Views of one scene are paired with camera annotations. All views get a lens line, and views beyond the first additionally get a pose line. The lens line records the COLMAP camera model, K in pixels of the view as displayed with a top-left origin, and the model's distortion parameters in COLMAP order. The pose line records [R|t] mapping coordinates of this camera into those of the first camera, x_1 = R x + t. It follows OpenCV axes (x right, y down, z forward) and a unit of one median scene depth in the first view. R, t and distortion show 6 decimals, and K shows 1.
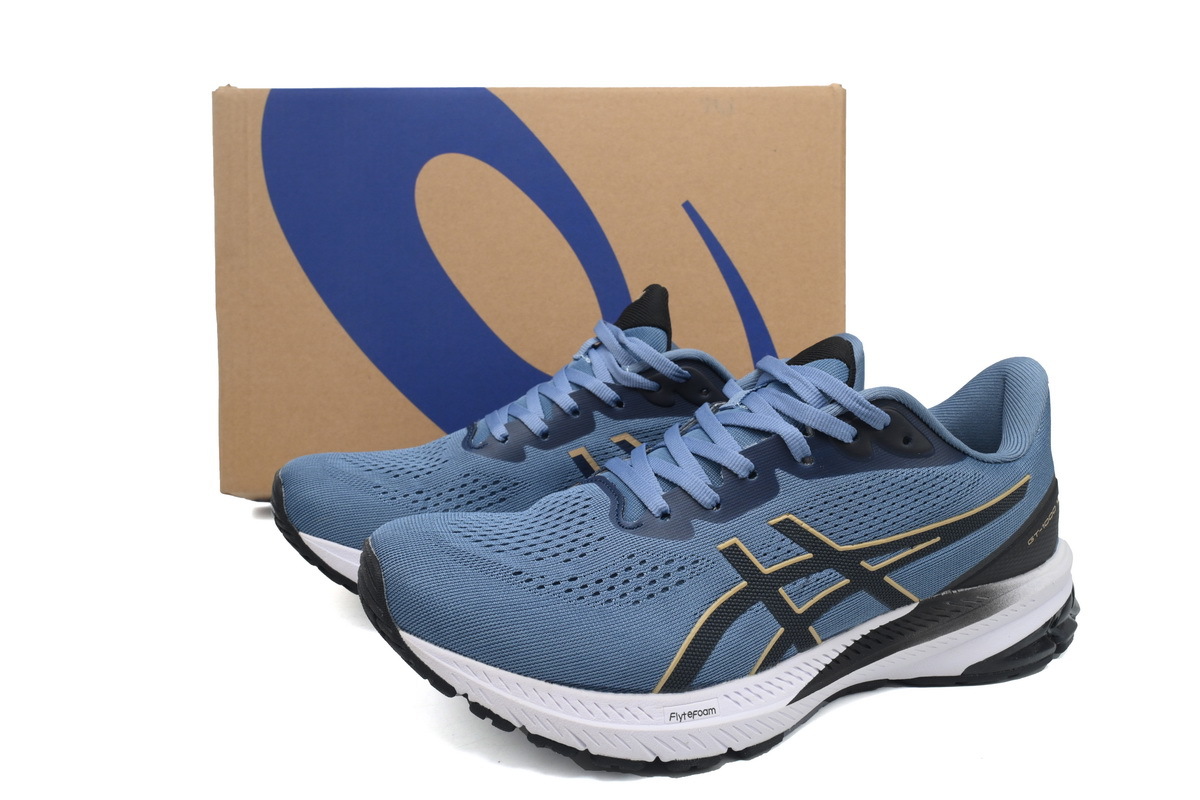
lens RADIAL K [[972.8, 0, 600.0], [0, 972.8, 400.0], [0, 0, 1]] dist [0.001497, 0.002250]
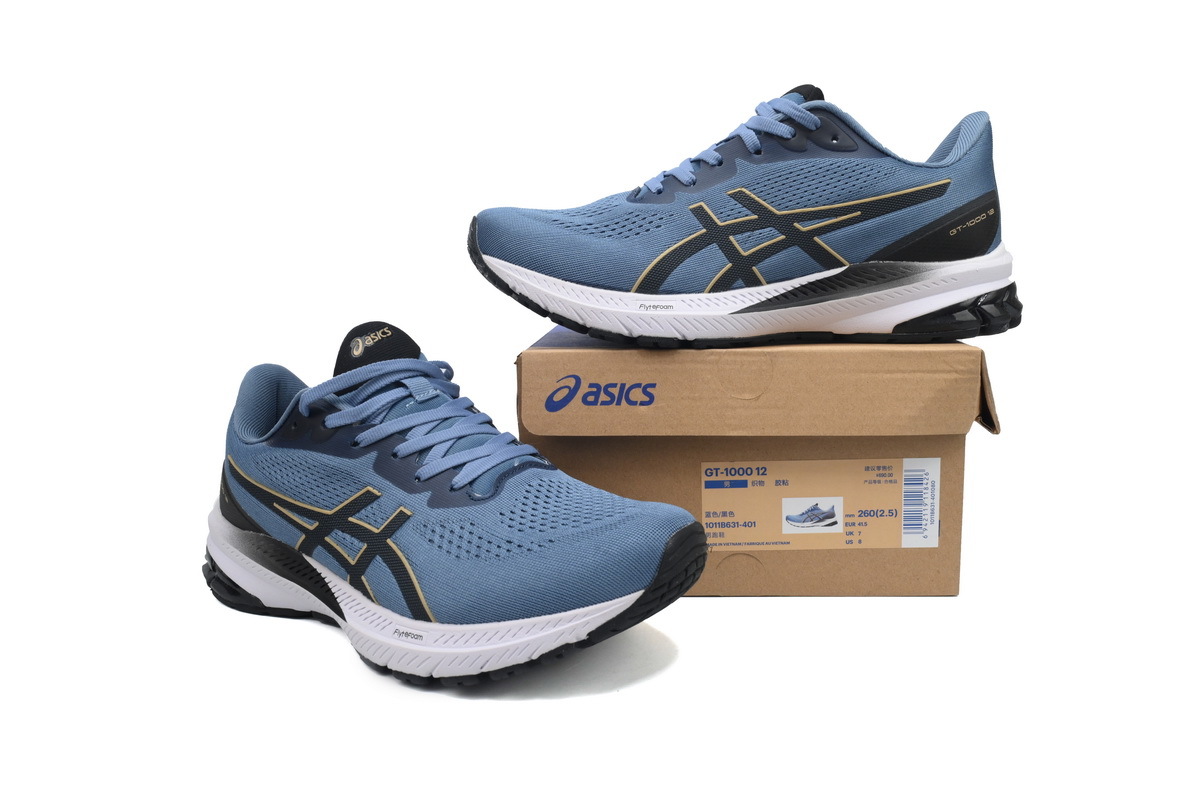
lens RADIAL K [[972.8, 0, 600.0], [0, 972.8, 400.0], [0, 0, 1]] dist [0.001497, 0.002250]
pose [[0.947138, 0.044670, -0.317703, 0.463906], [-0.063471, 0.996776, -0.049072, 0.510847], [0.314486, 0.066643, 0.946920, -0.401662]]
